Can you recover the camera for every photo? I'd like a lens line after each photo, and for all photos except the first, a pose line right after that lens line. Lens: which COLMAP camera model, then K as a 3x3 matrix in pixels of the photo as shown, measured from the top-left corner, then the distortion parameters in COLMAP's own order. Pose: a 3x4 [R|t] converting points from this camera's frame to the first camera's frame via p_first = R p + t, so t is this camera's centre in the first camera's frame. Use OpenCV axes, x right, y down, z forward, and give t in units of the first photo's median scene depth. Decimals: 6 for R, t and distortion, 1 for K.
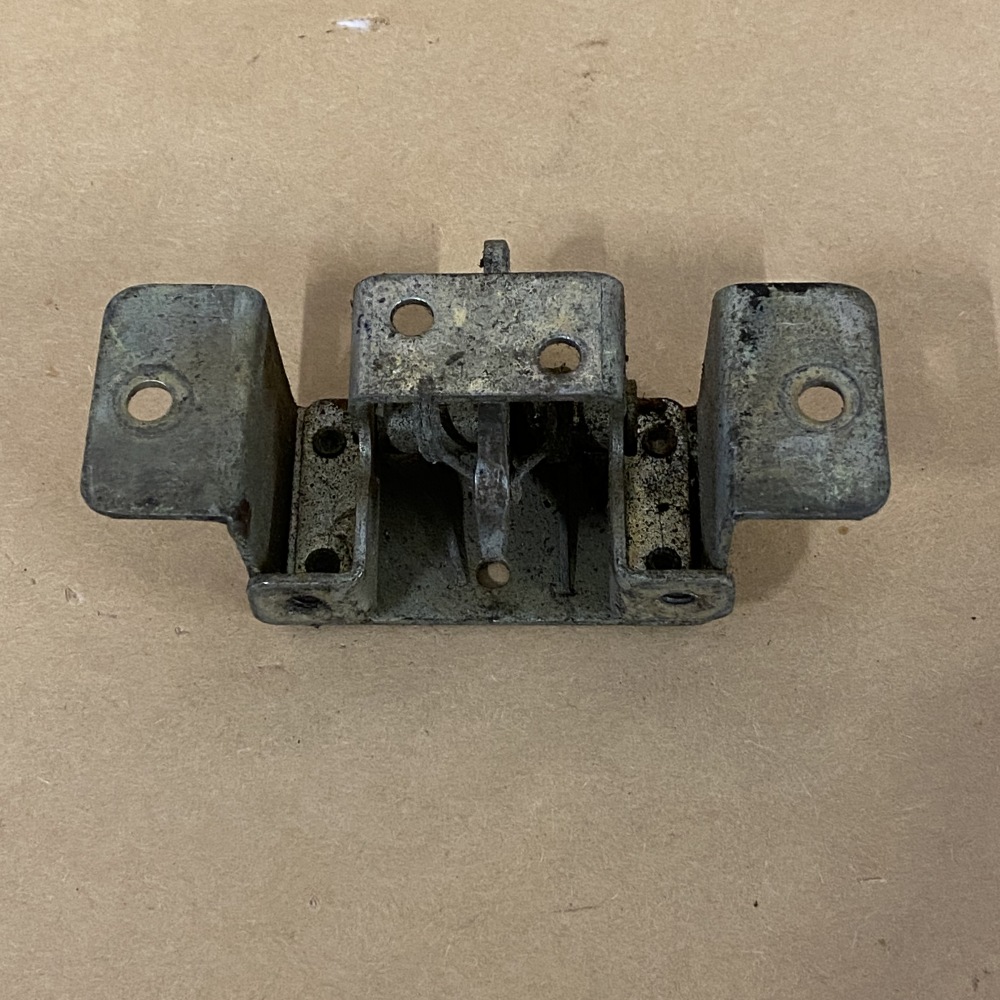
lens RADIAL K [[2053.7, 0, 500.0], [0, 2053.7, 500.0], [0, 0, 1]] dist [0.172366, -0.614143]
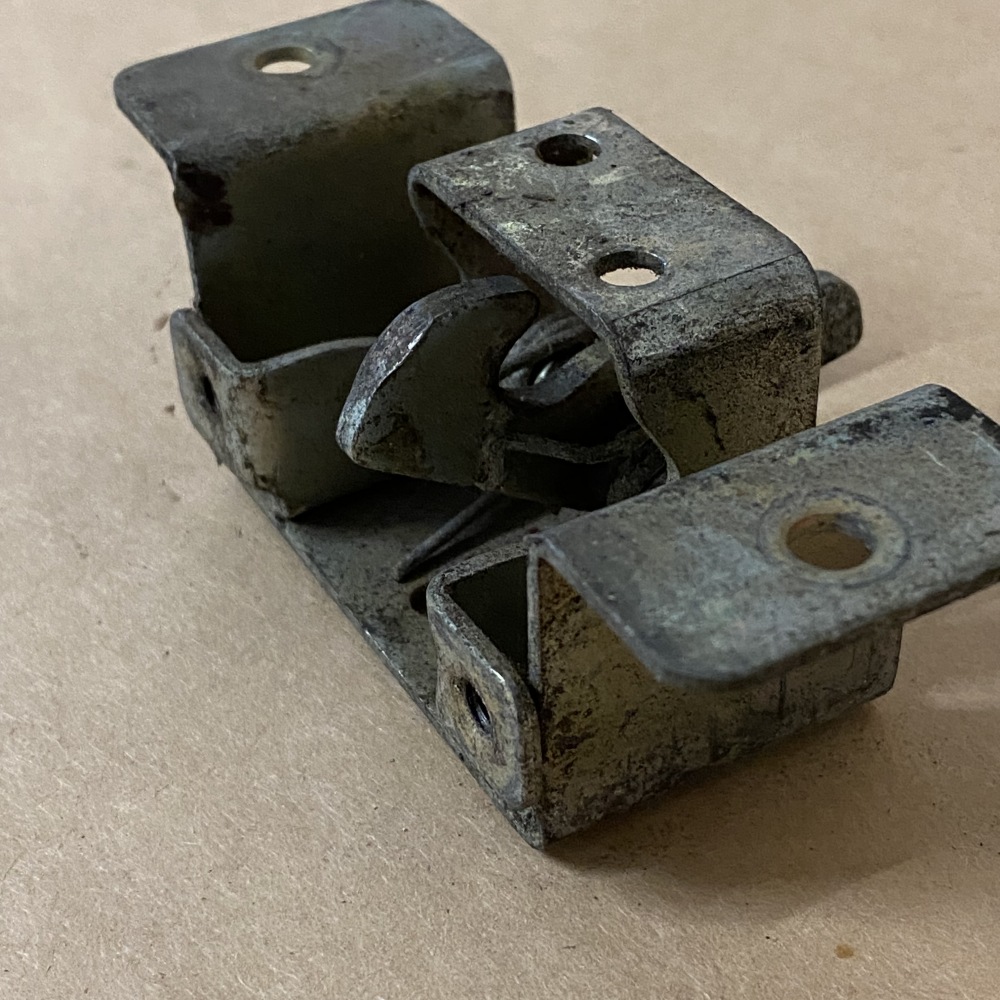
lens RADIAL K [[2053.7, 0, 500.0], [0, 2053.7, 500.0], [0, 0, 1]] dist [0.172366, -0.614143]
pose [[0.509185, 0.536017, -0.673361, 0.452719], [-0.751281, 0.658521, -0.043903, 0.030839], [0.419890, 0.528238, 0.738009, 0.558937]]
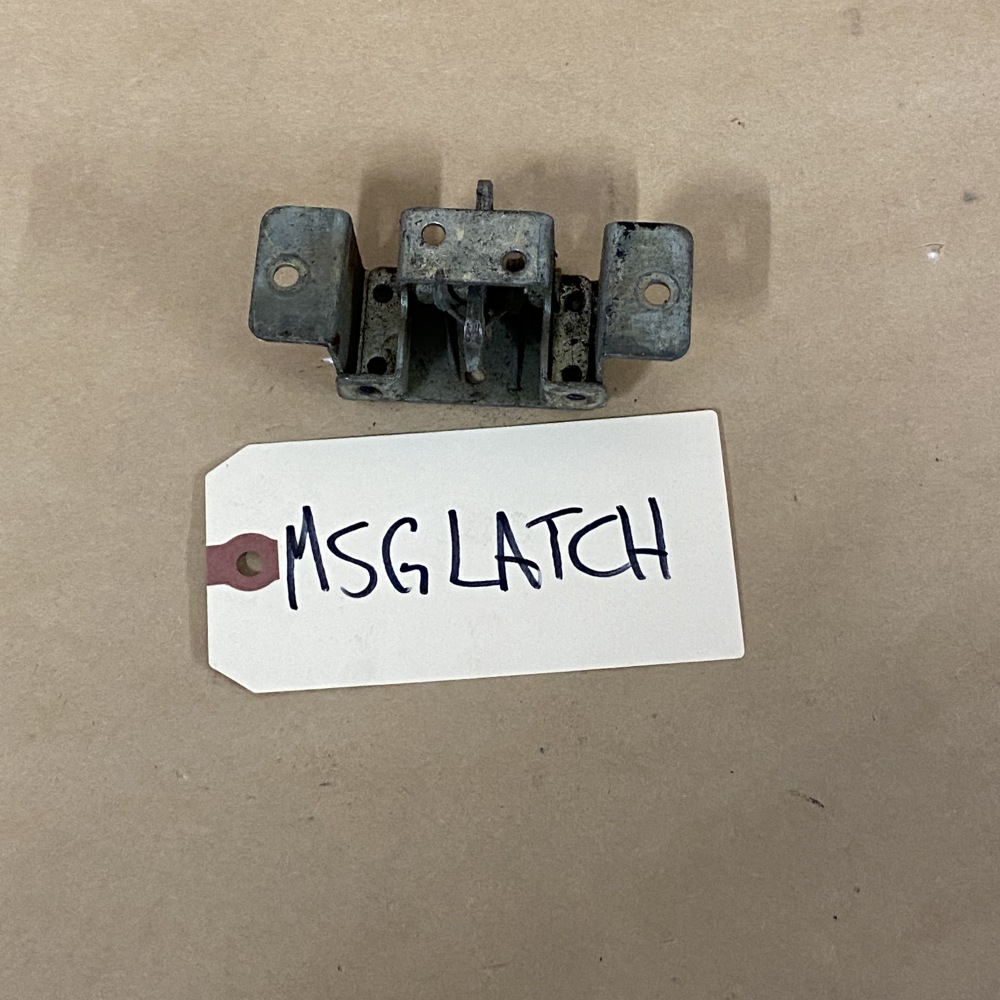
lens RADIAL K [[2053.7, 0, 500.0], [0, 2053.7, 500.0], [0, 0, 1]] dist [0.172366, -0.614143]
pose [[0.998952, 0.045279, -0.006712, 0.037333], [-0.043915, 0.989395, 0.138449, -0.110185], [0.012910, -0.138009, 0.990347, -0.799673]]
